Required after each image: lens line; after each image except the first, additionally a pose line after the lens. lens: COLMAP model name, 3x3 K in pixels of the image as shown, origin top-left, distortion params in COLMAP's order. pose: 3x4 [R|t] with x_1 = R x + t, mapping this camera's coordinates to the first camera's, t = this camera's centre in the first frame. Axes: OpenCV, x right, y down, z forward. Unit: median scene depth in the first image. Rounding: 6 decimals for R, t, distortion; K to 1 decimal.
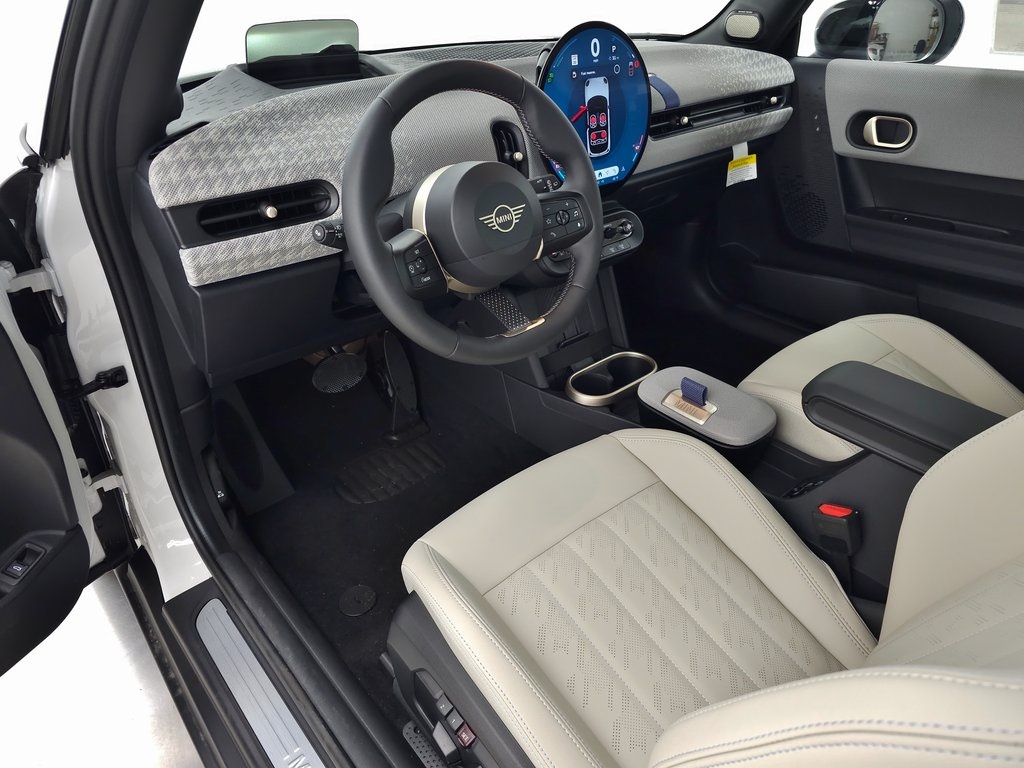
lens RADIAL K [[693.6, 0, 511.9], [0, 693.6, 359.0], [0, 0, 1]] dist [0.065402, 0.000718]
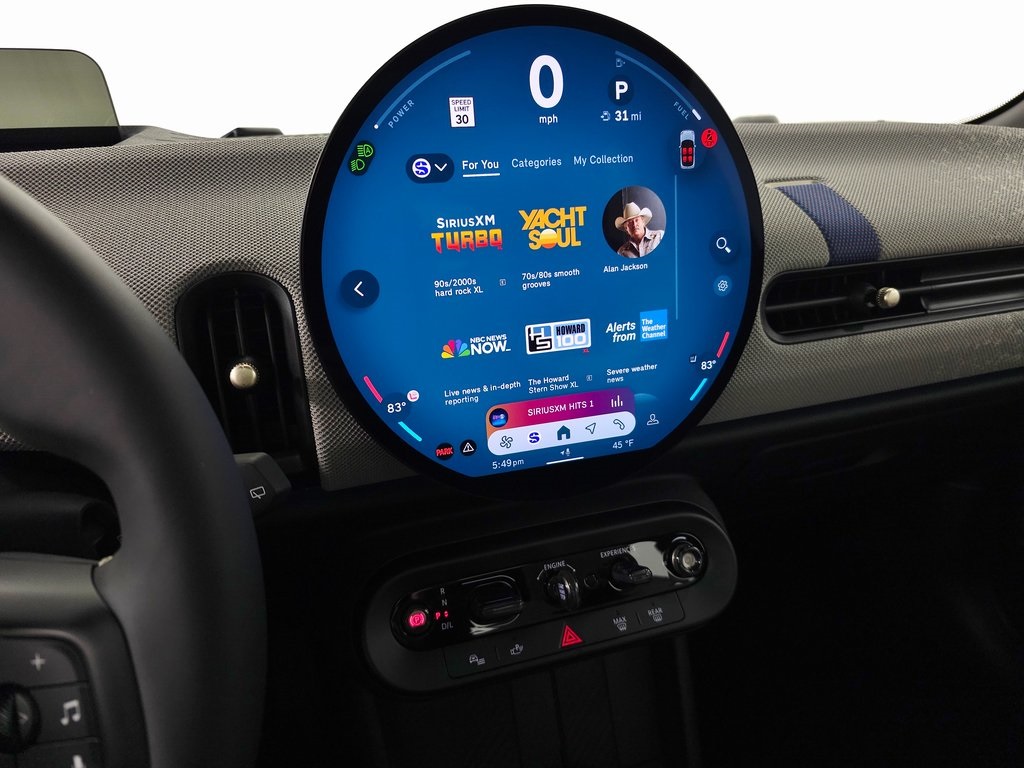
lens RADIAL K [[694.1, 0, 519.8], [0, 694.1, 375.6], [0, 0, 1]] dist [0.073796, -0.080884]
pose [[0.919002, 0.118925, -0.375889, 0.230555], [-0.173288, 0.978231, -0.114171, -0.246038], [0.354129, 0.170060, 0.919604, 0.659523]]
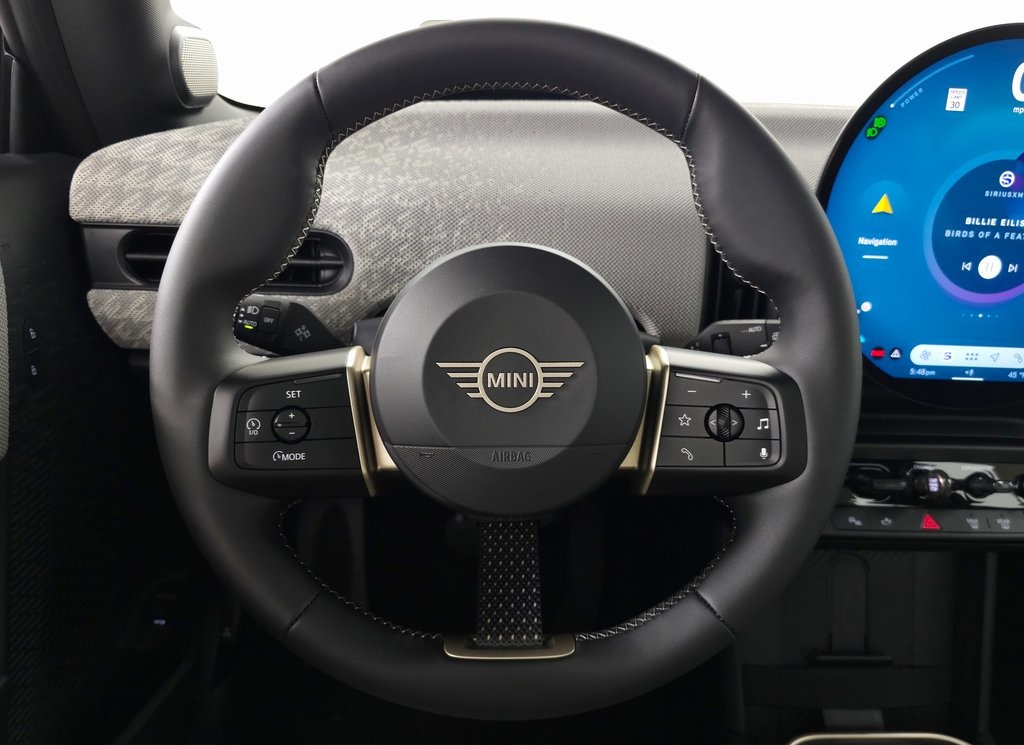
lens RADIAL K [[723.7, 0, 512.0], [0, 723.7, 372.5], [0, 0, 1]] dist [0.028276, -0.036136]
pose [[0.772354, 0.271576, -0.574209, 0.166677], [-0.348898, 0.936793, -0.026232, -0.139627], [0.530791, 0.220601, 0.818288, 0.464807]]
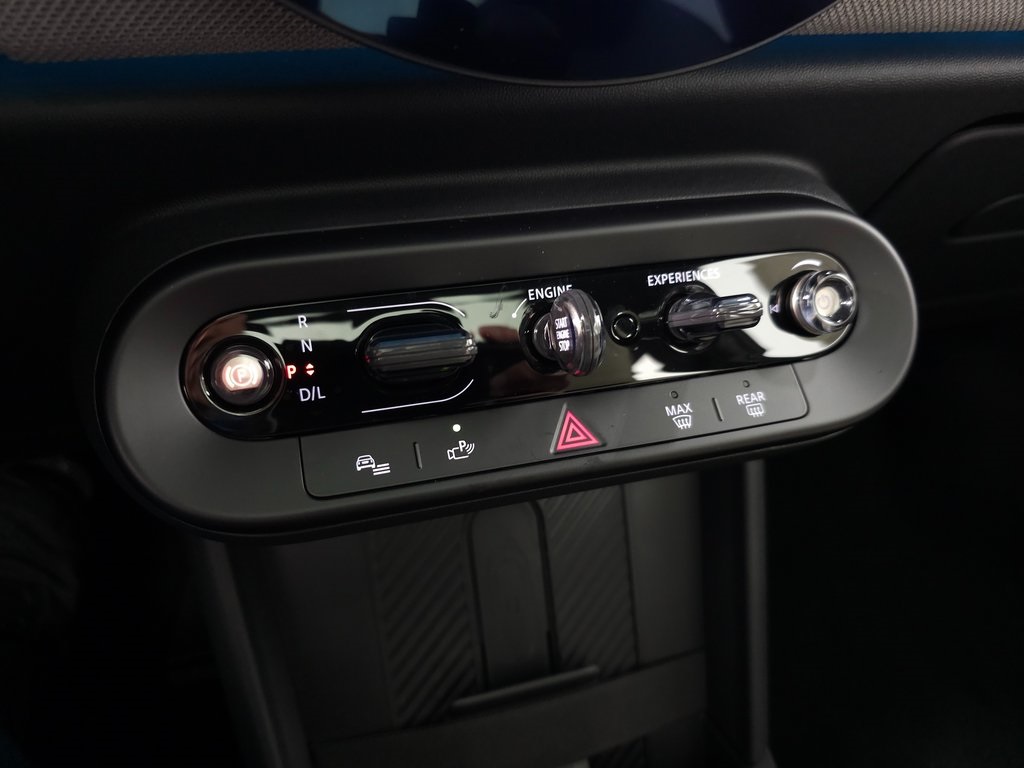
lens RADIAL K [[694.1, 0, 519.8], [0, 694.1, 375.6], [0, 0, 1]] dist [0.073796, -0.080884]
pose [[0.905444, 0.223673, -0.360752, 0.178937], [-0.217567, 0.974319, 0.058029, -0.177881], [0.364467, 0.025946, 0.930855, 0.867255]]
